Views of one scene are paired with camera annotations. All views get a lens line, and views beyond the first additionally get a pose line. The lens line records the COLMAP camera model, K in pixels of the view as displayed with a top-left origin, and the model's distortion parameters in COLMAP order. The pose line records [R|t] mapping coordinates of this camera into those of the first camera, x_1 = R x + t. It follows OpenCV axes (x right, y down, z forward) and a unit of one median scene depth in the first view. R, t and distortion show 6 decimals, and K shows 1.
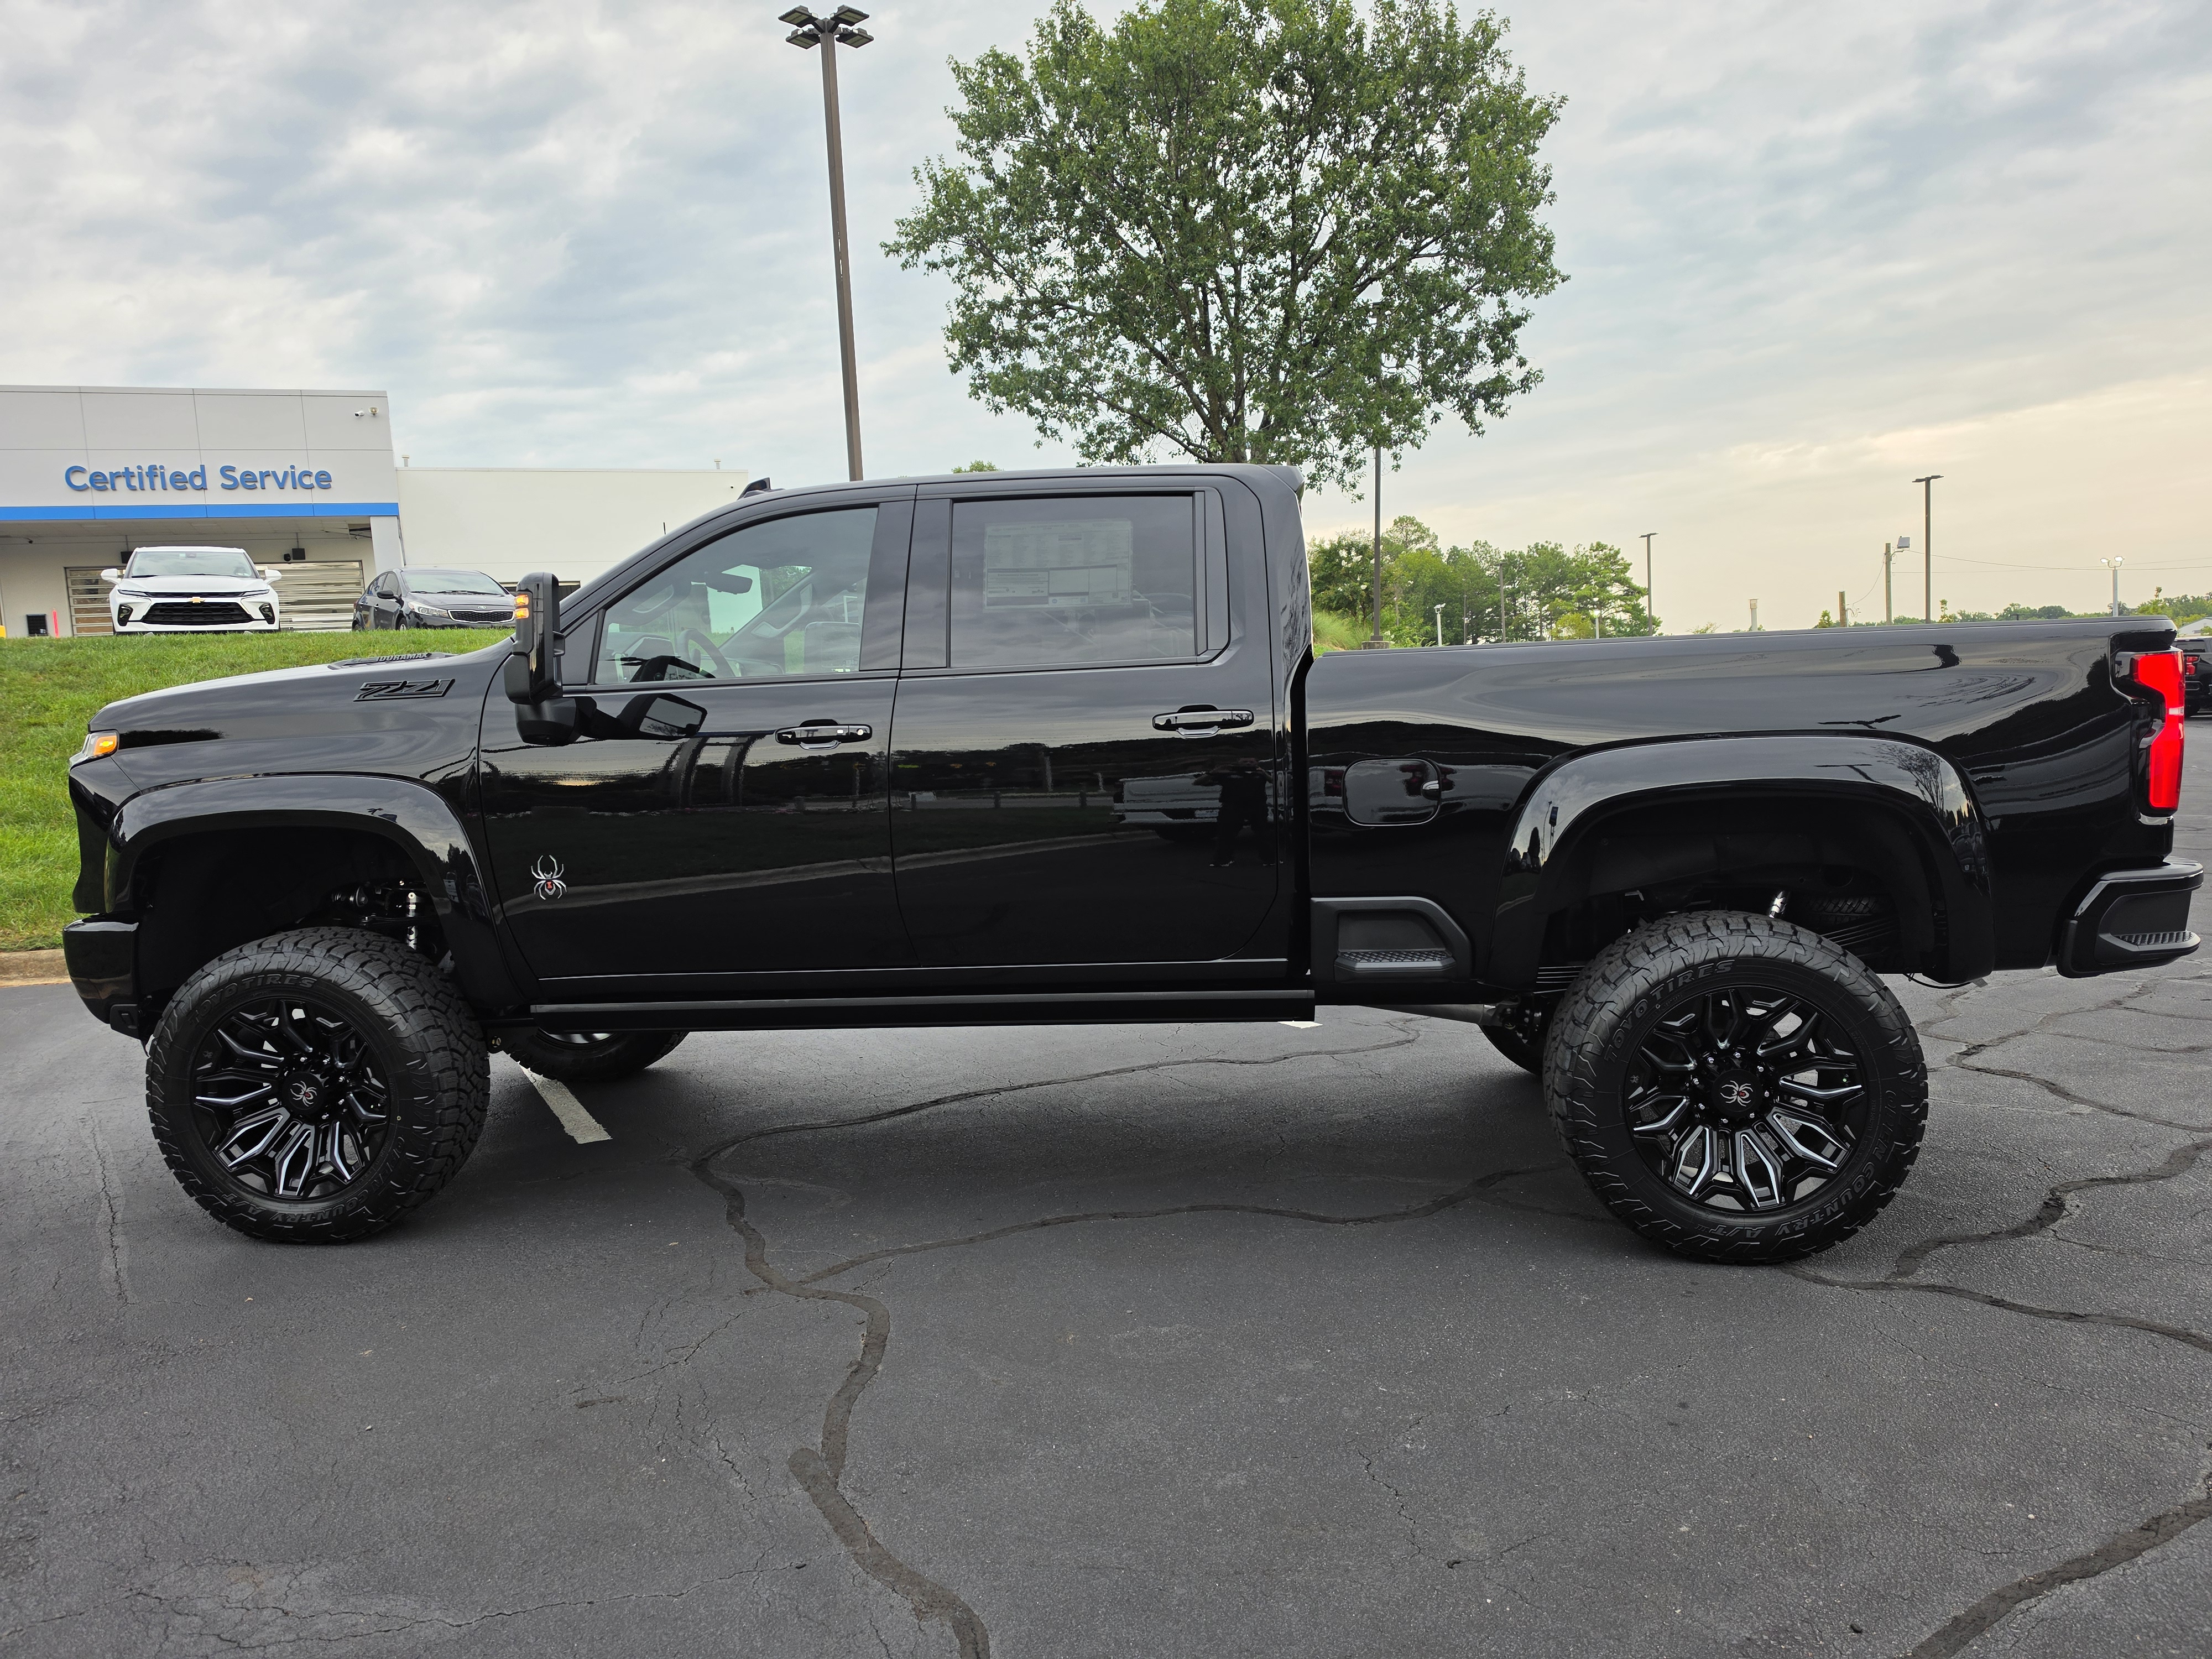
lens RADIAL K [[1540.3, 0, 1094.8], [0, 1540.3, 817.7], [0, 0, 1]] dist [0.038095, -0.053122]
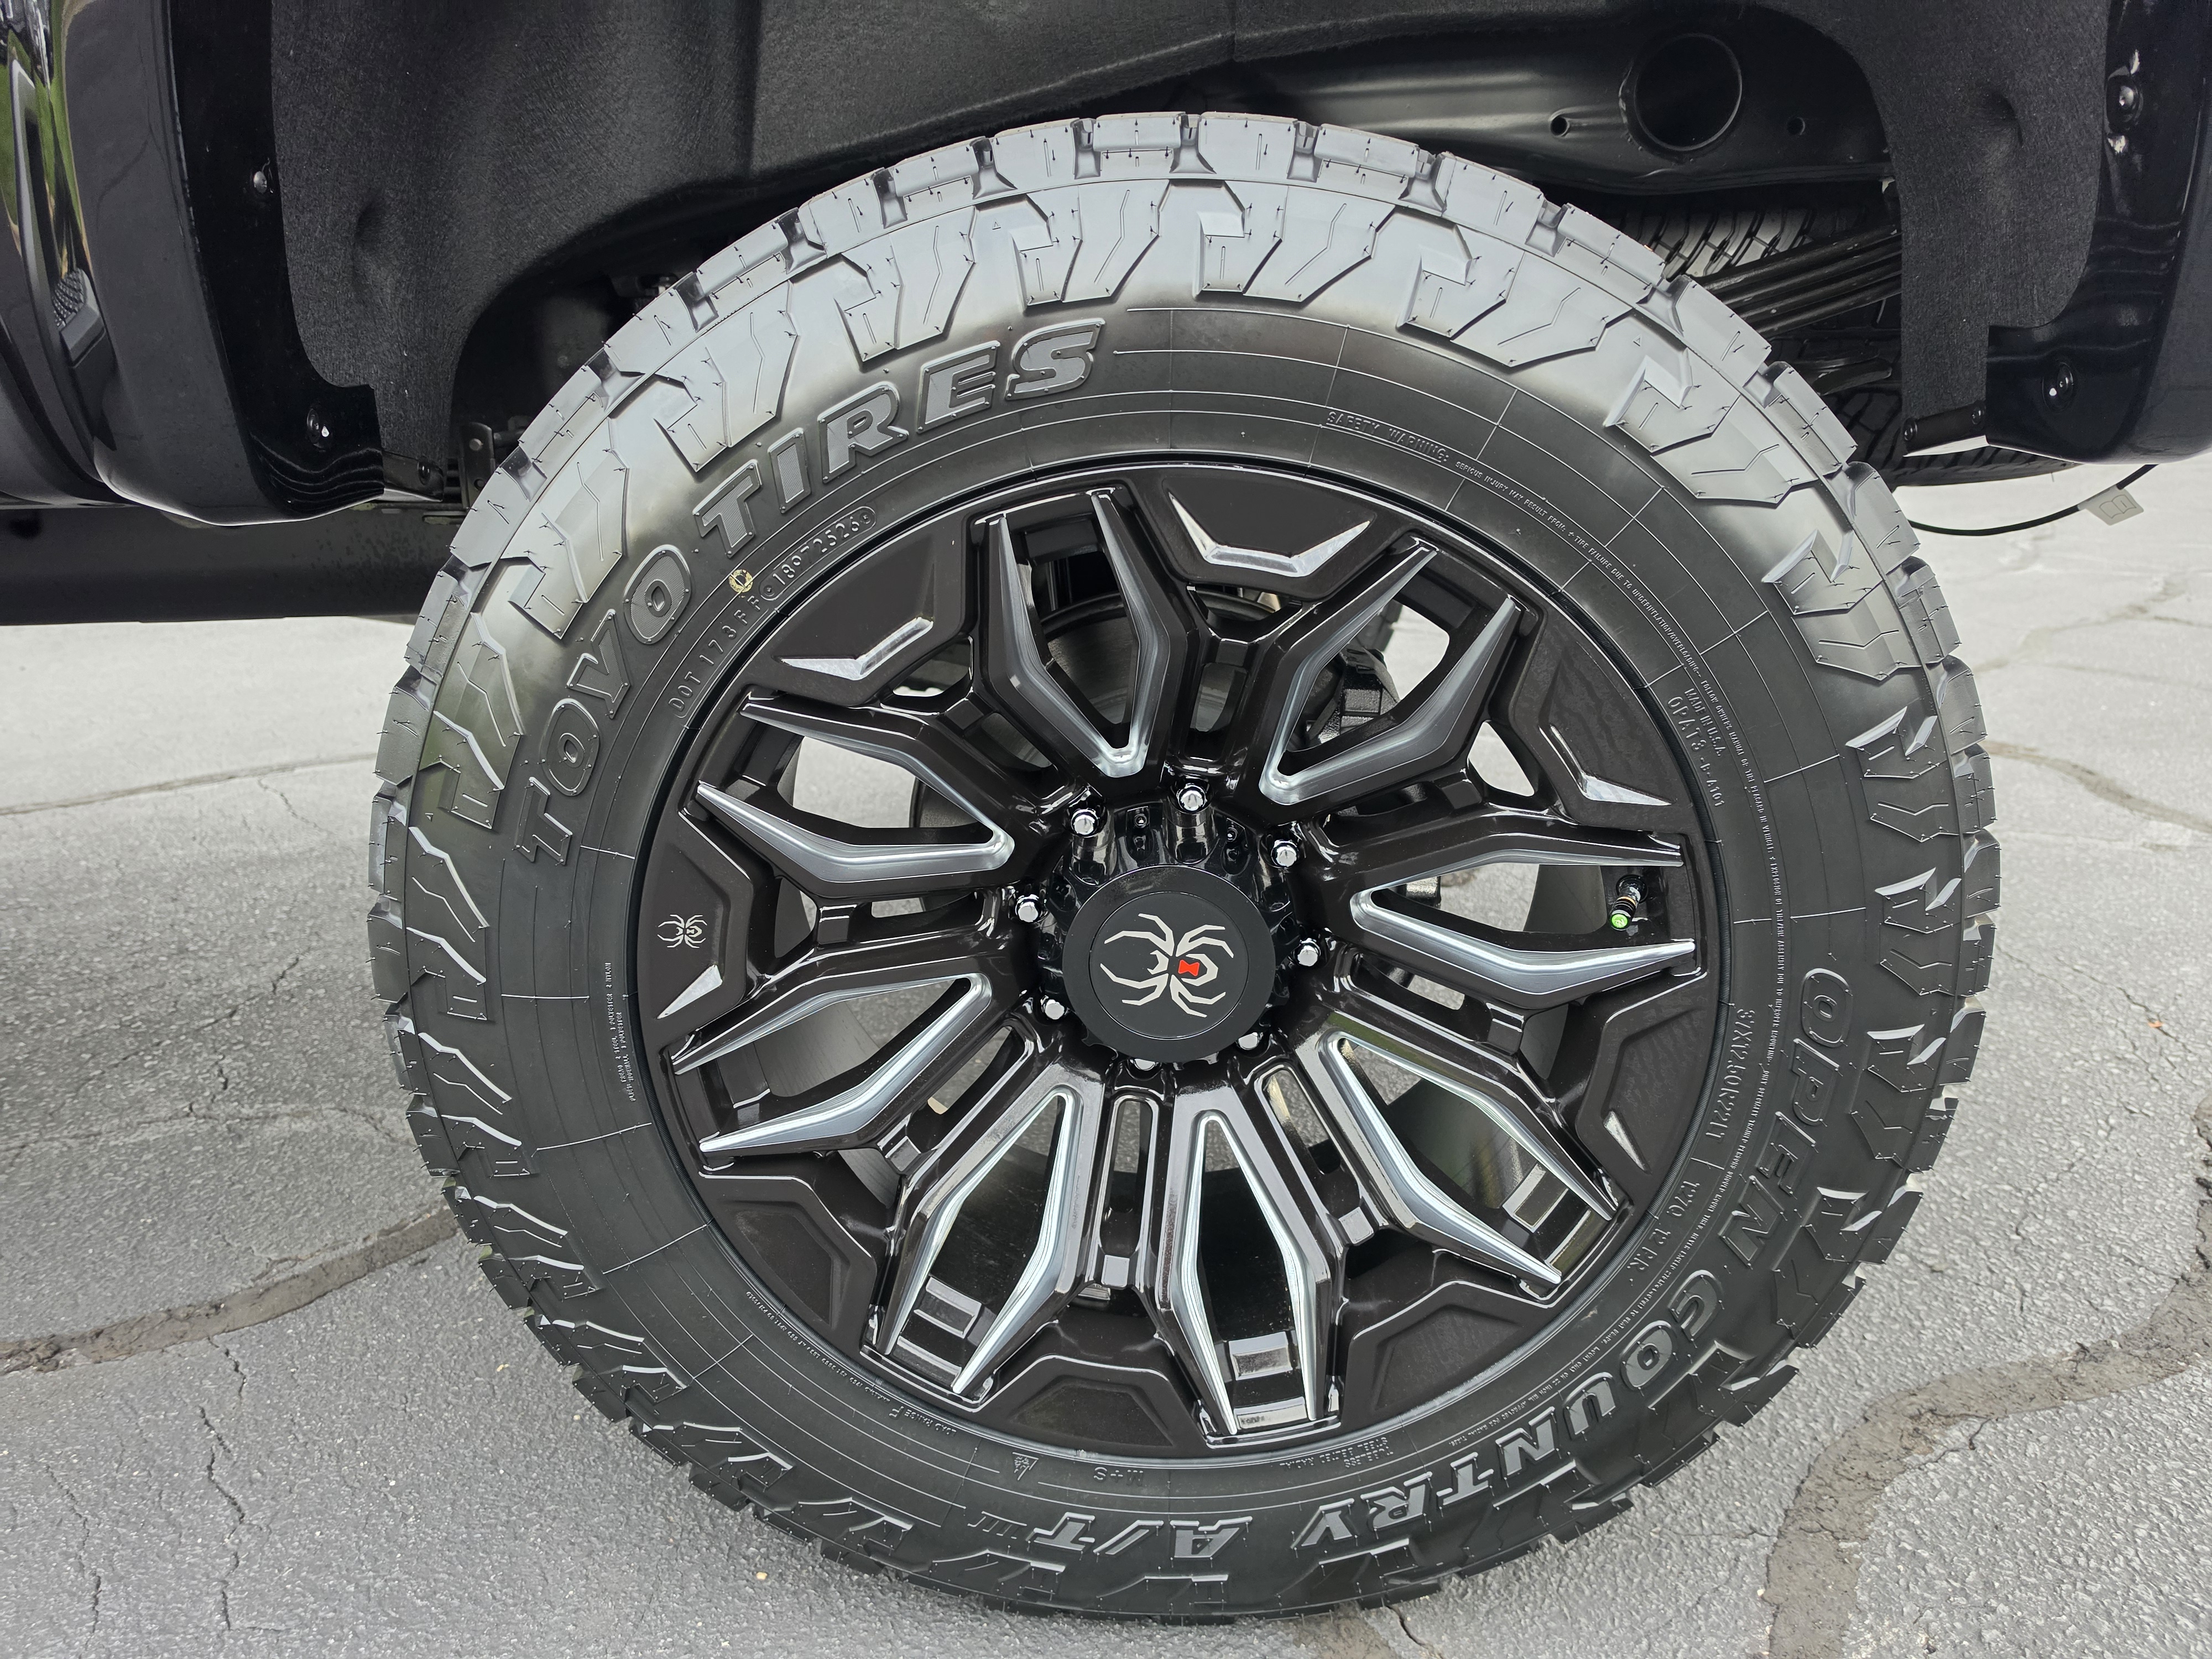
lens RADIAL K [[1540.3, 0, 1111.4], [0, 1540.3, 843.8], [0, 0, 1]] dist [0.038095, -0.053122]
pose [[0.995912, -0.027294, 0.086107, 0.391922], [0.005369, 0.969459, 0.245195, 0.105787], [-0.090170, -0.243730, 0.965642, 0.795517]]
